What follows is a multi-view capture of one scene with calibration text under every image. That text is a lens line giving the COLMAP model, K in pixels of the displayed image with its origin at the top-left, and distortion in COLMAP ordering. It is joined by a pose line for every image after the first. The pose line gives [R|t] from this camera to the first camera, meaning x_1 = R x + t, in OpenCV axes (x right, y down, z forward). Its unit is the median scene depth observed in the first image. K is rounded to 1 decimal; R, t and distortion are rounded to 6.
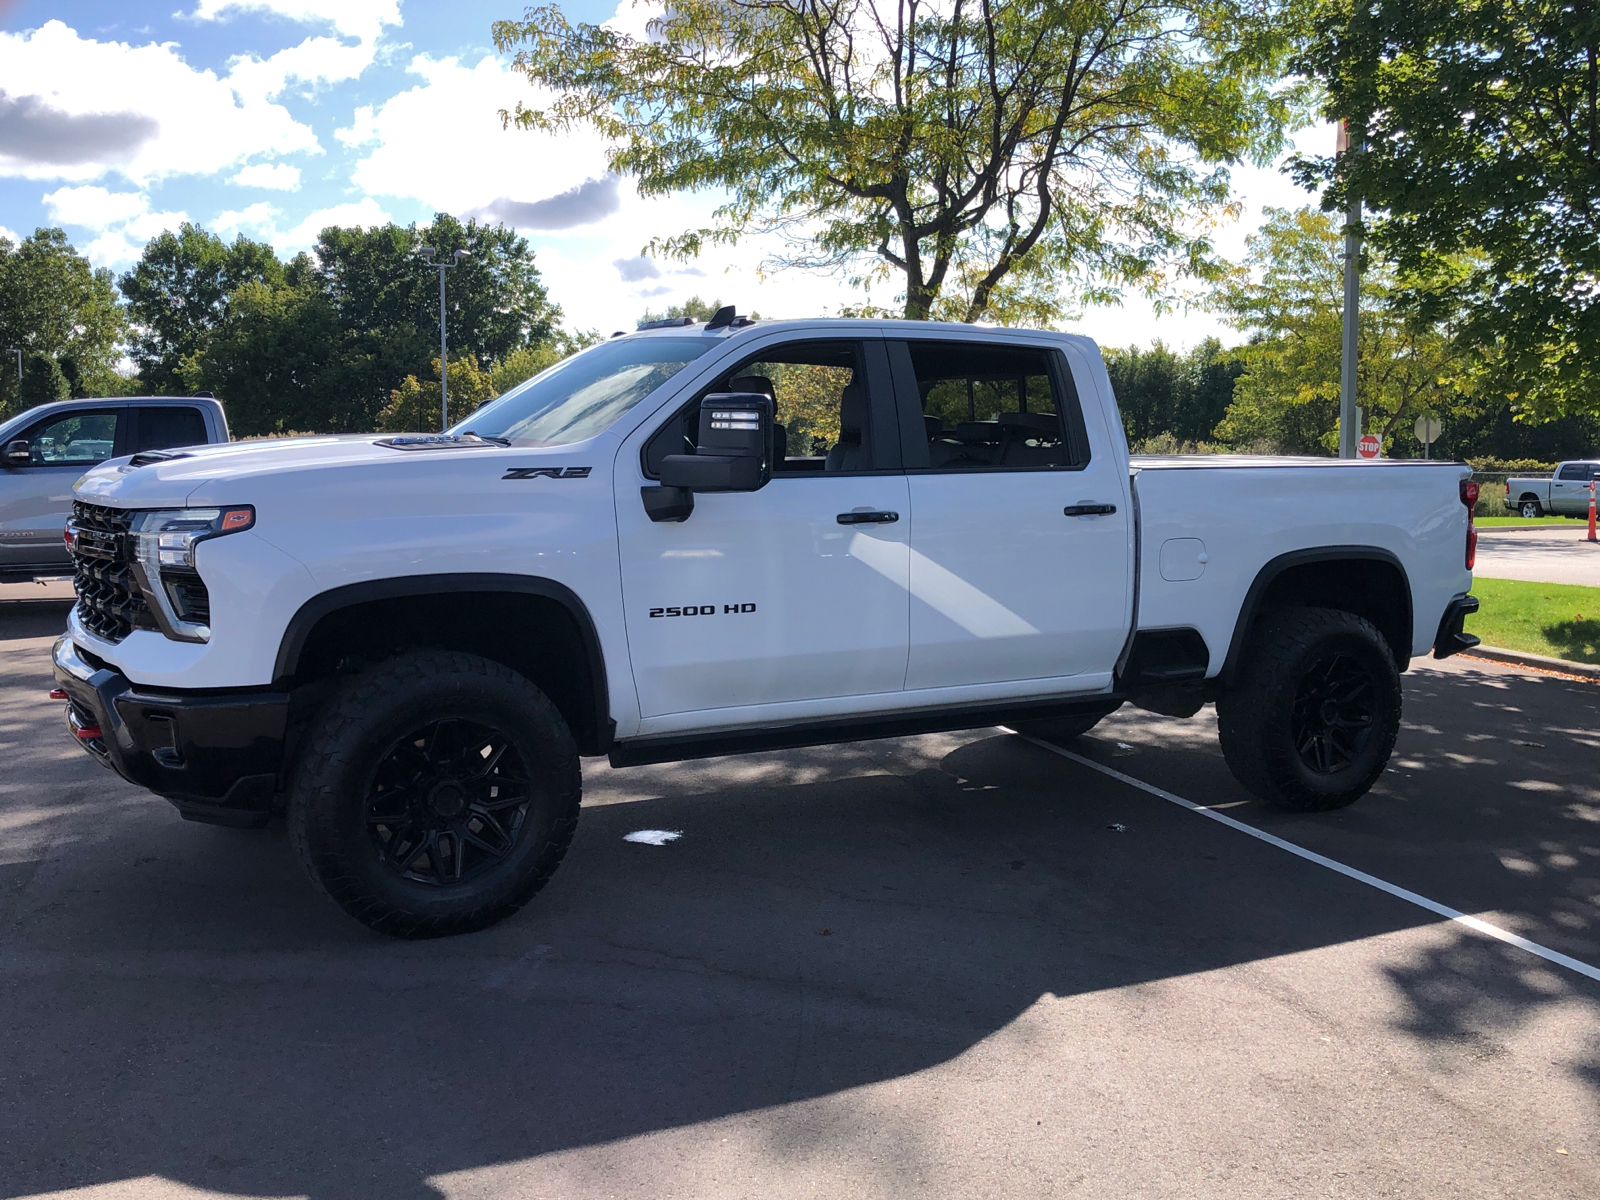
lens RADIAL K [[1584.6, 0, 783.2], [0, 1584.6, 586.3], [0, 0, 1]] dist [0.016757, 0.000000]
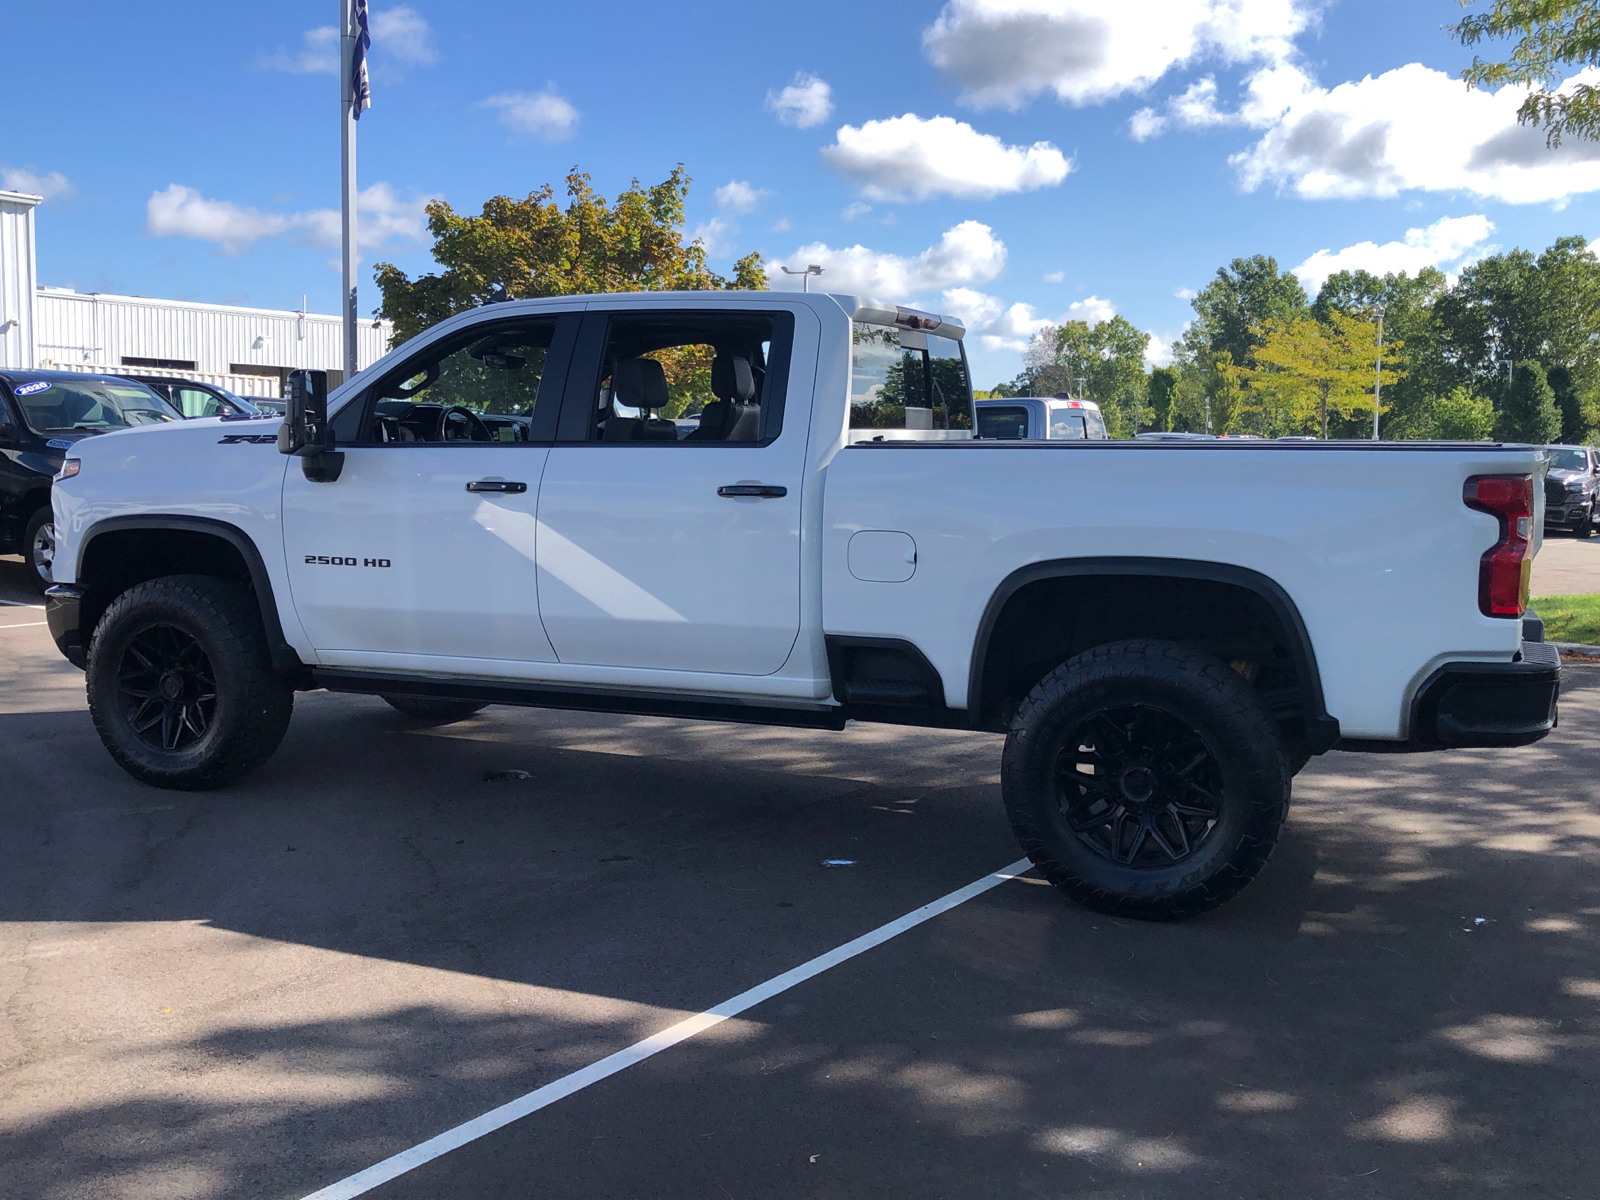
lens RADIAL K [[1584.6, 0, 794.6], [0, 1584.6, 614.7], [0, 0, 1]] dist [0.016757, 0.000000]
pose [[0.613548, 0.092608, -0.784208, 1.060178], [-0.074298, 0.995464, 0.059427, -0.039069], [0.786154, 0.021804, 0.617645, 0.545532]]
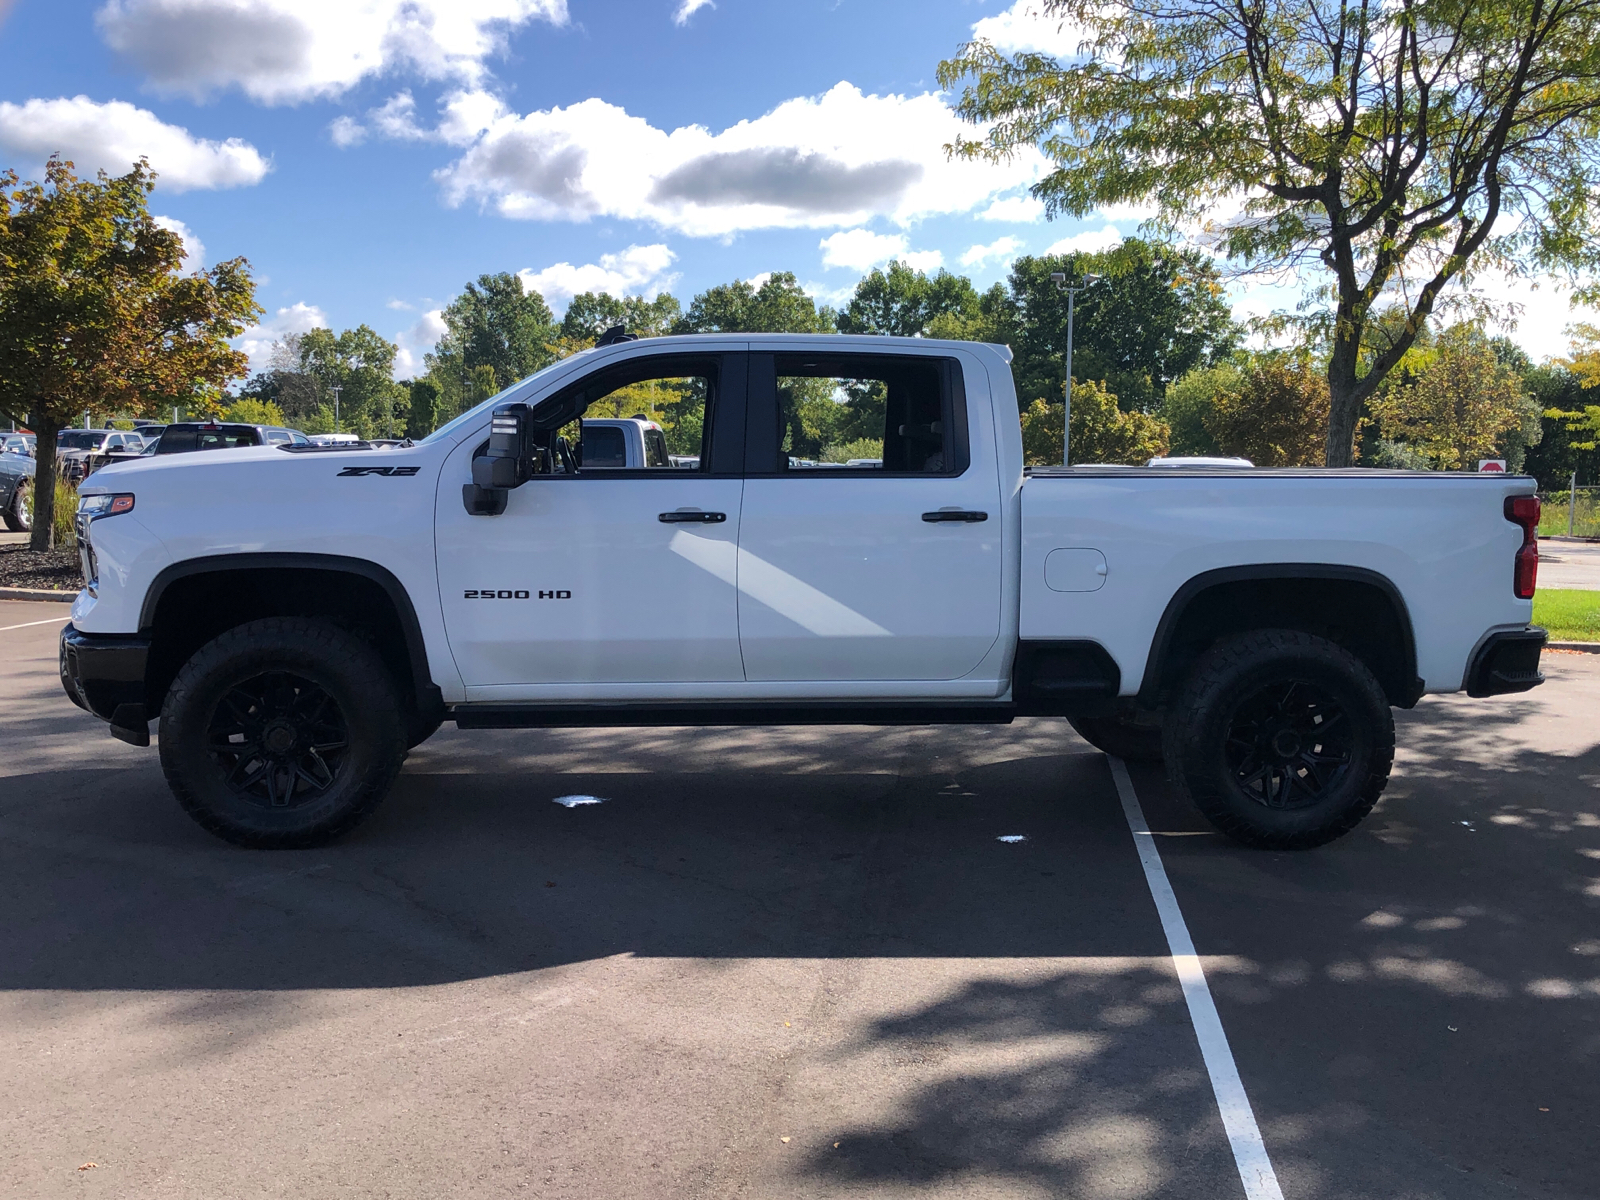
lens RADIAL K [[1584.6, 0, 795.5], [0, 1584.6, 604.5], [0, 0, 1]] dist [0.016757, 0.000000]
pose [[0.910228, 0.047292, -0.411398, 0.603185], [-0.043807, 0.998880, 0.017901, -0.006896], [0.411784, 0.001729, 0.911280, 0.042409]]
